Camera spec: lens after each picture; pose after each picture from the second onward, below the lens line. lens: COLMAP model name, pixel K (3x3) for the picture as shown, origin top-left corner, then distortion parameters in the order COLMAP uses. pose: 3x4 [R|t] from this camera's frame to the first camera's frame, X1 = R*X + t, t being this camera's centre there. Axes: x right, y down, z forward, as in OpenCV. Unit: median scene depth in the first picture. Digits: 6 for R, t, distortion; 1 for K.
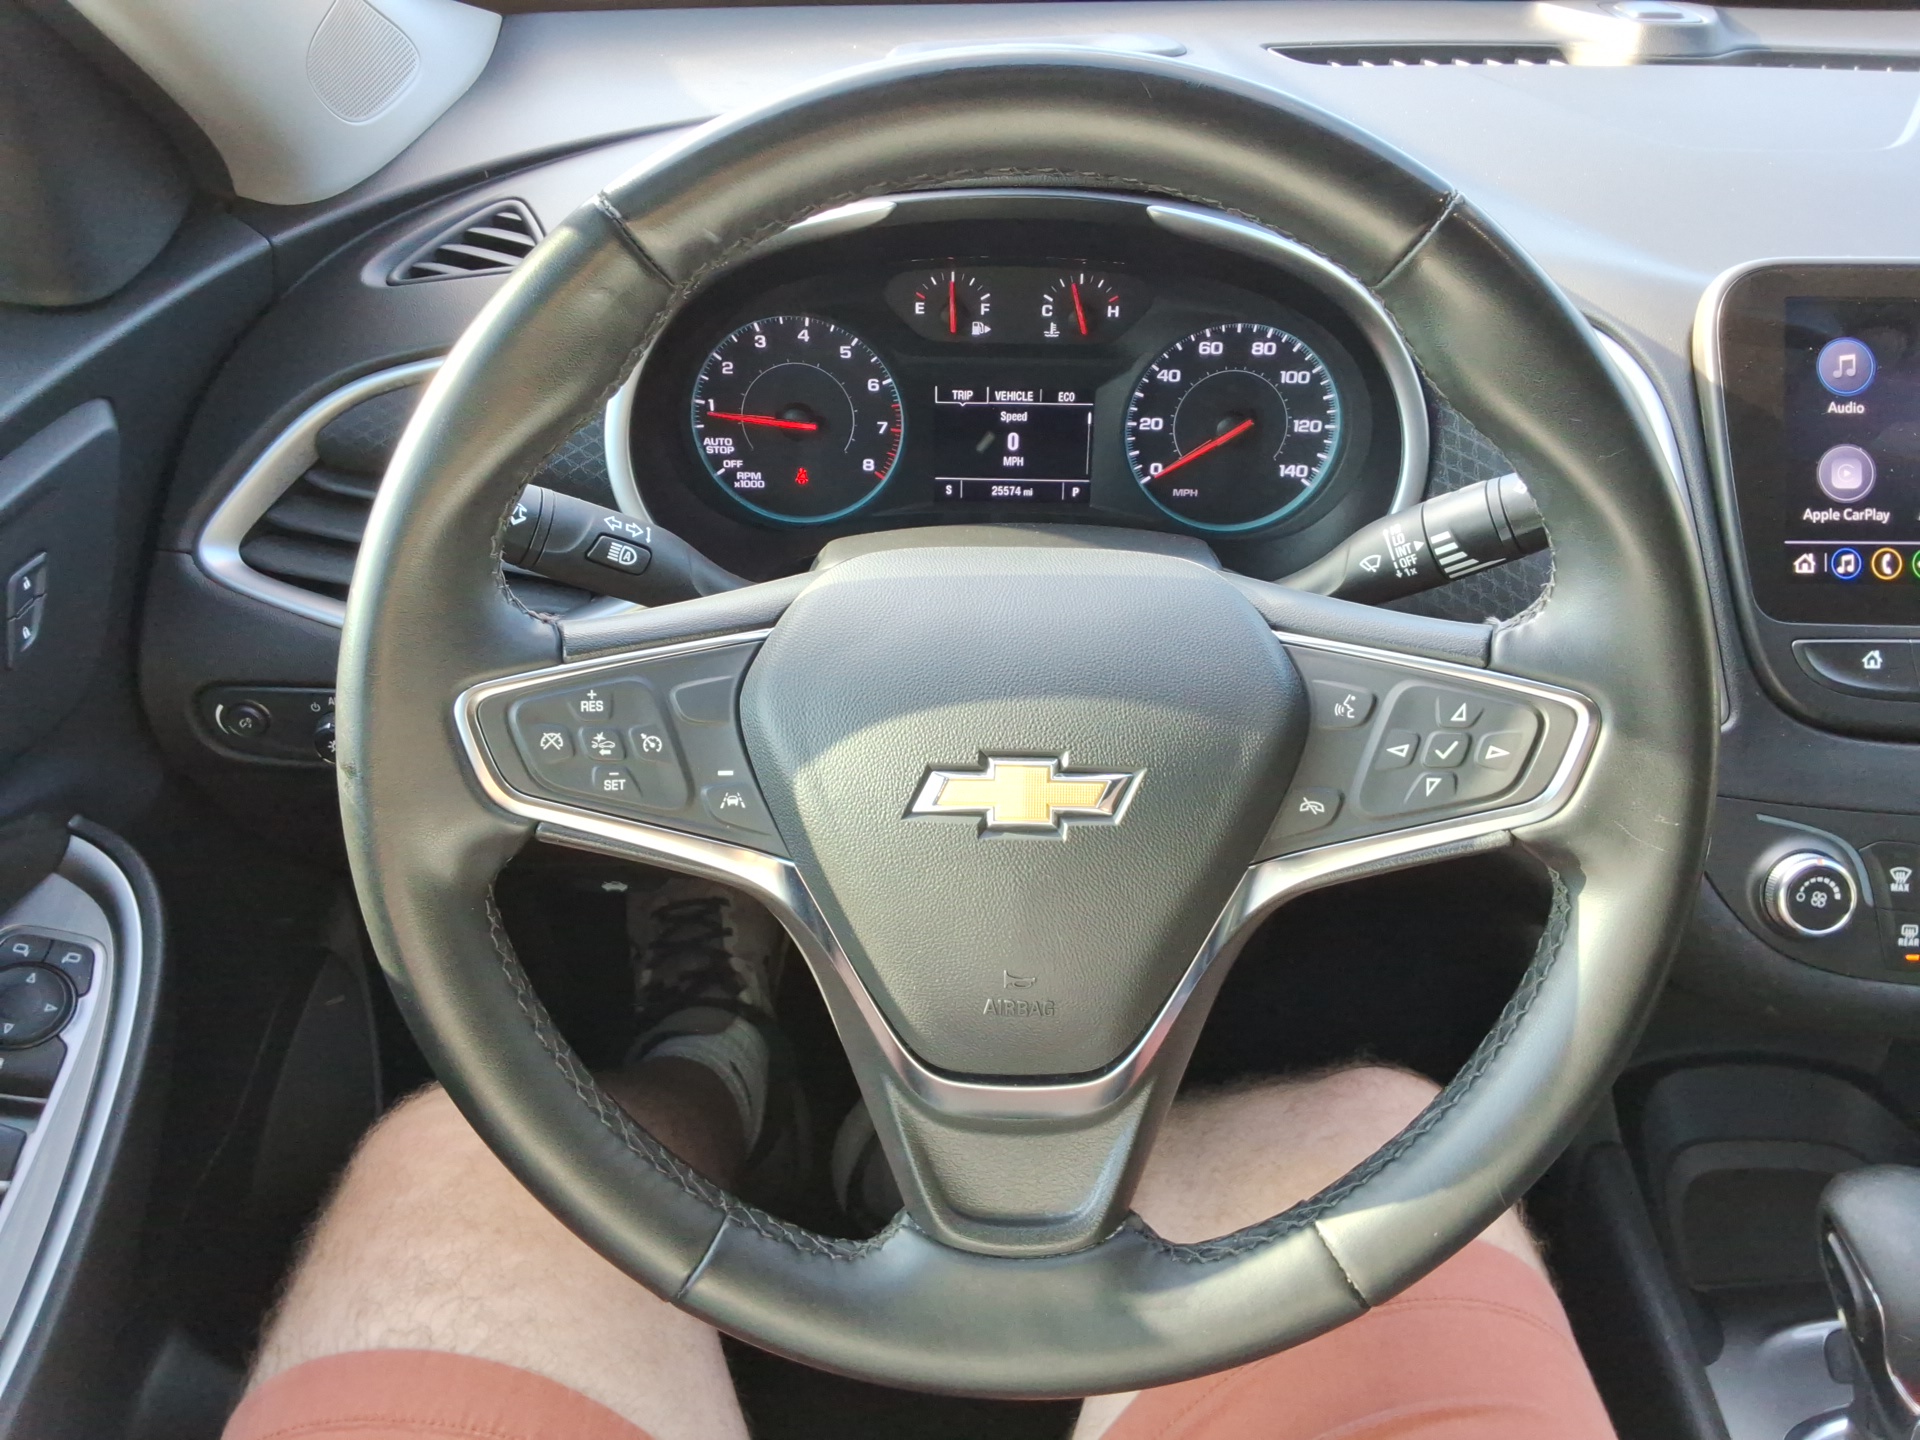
lens RADIAL K [[1510.9, 0, 960.0], [0, 1510.9, 720.0], [0, 0, 1]] dist [0.090563, -0.161054]
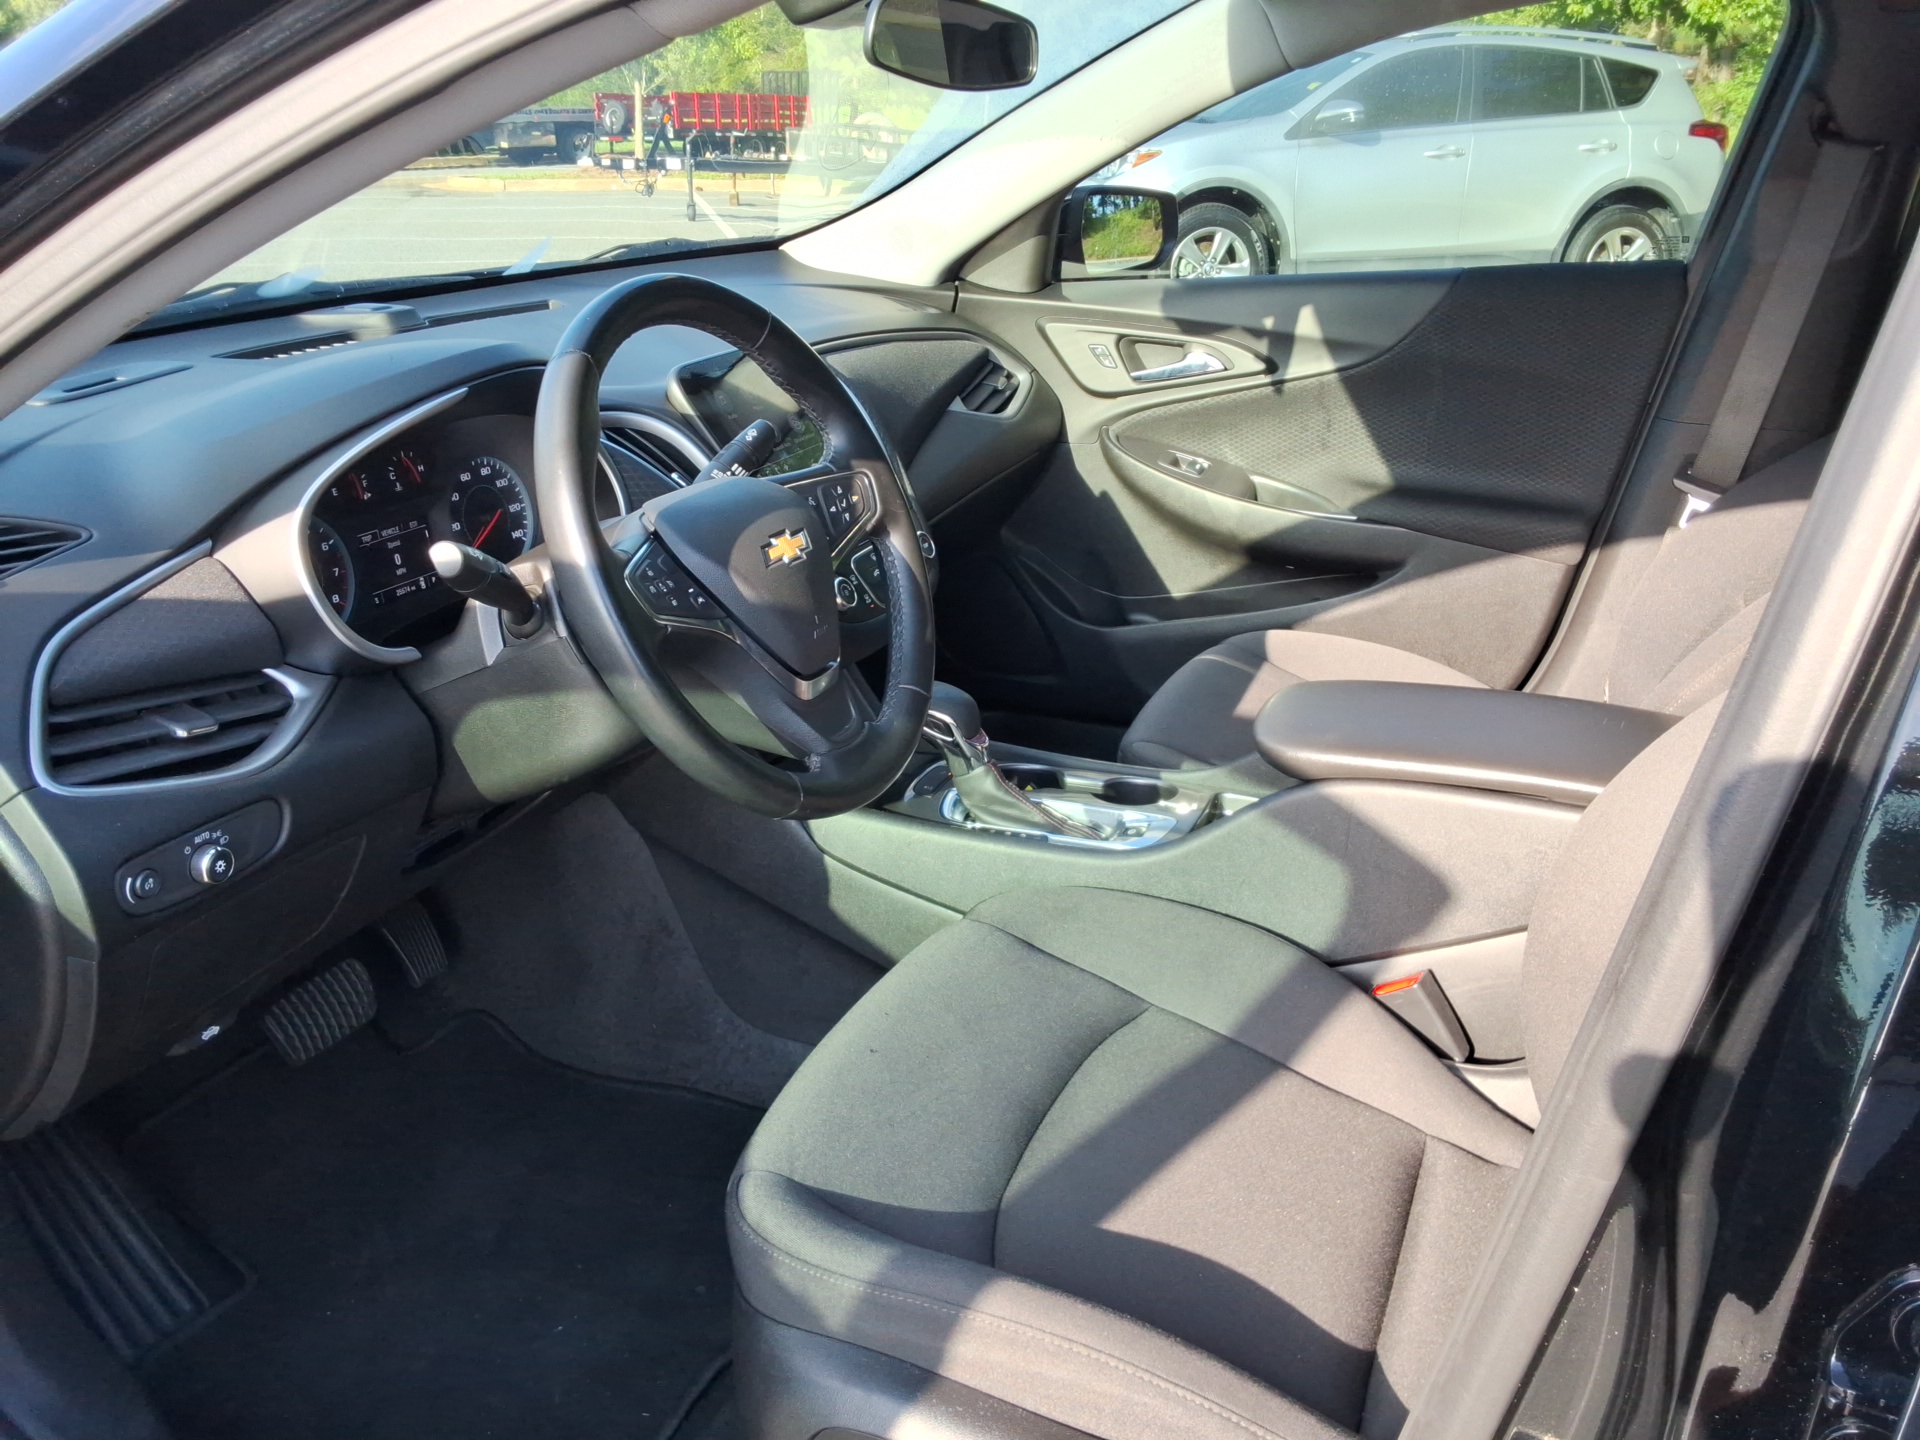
lens RADIAL K [[1510.9, 0, 960.0], [0, 1510.9, 720.0], [0, 0, 1]] dist [0.090563, -0.161054]
pose [[0.399404, -0.354154, 0.845607, -1.187690], [0.518276, 0.848059, 0.110385, 0.094337], [-0.756218, 0.394170, 0.522268, -0.237744]]
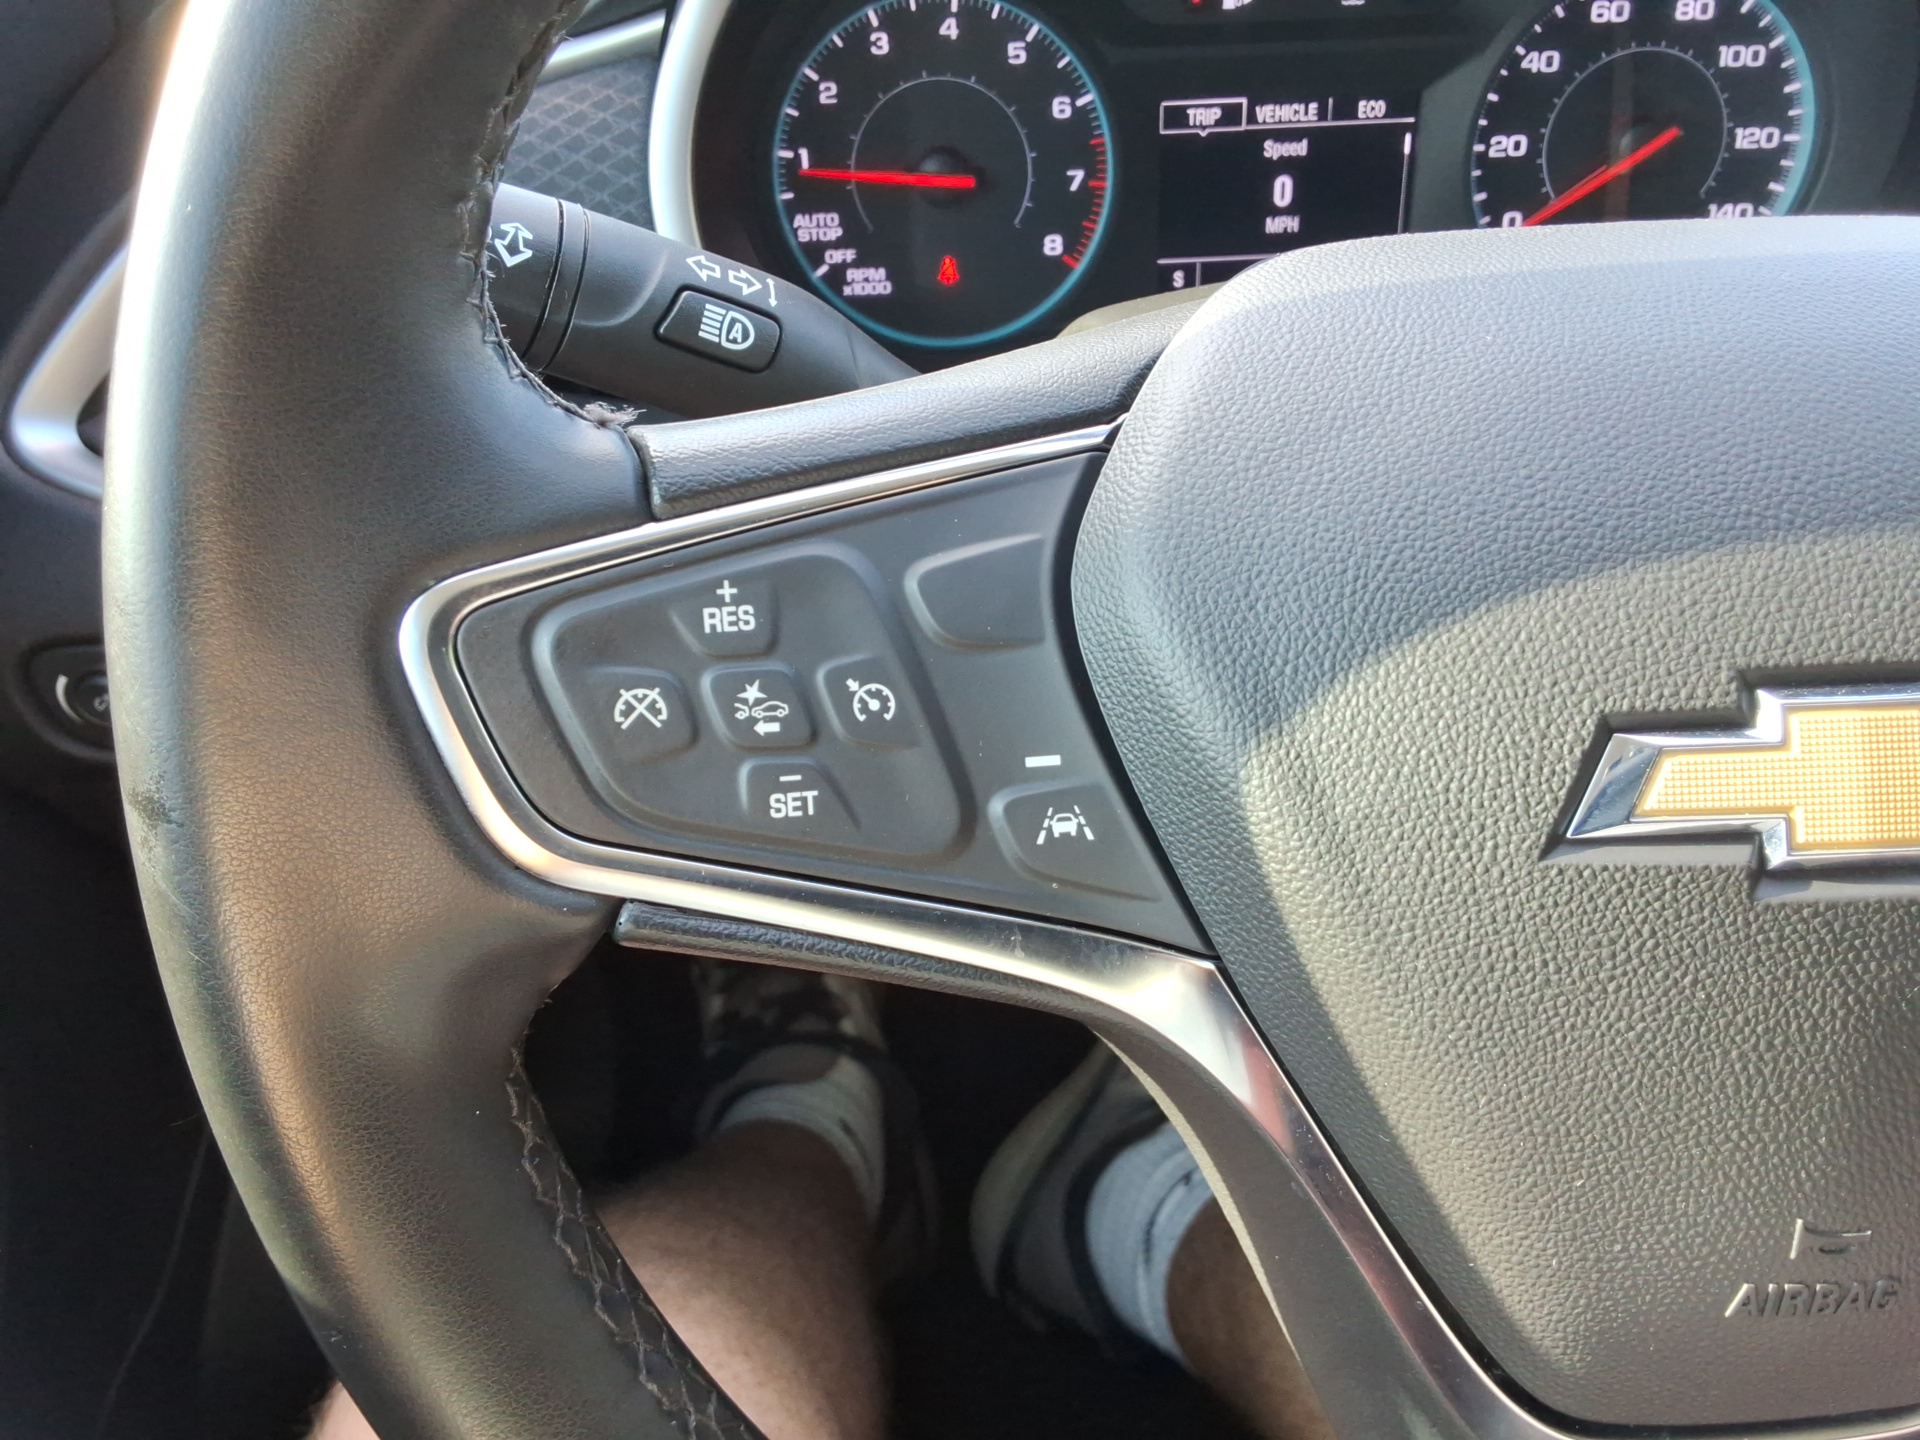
lens RADIAL K [[1560.5, 0, 953.7], [0, 1560.5, 741.5], [0, 0, 1]] dist [0.109822, -0.191677]
pose [[0.998415, -0.053631, -0.017040, -0.104757], [0.054418, 0.997279, 0.049734, 0.003784], [0.014326, -0.050583, 0.998617, 0.340916]]
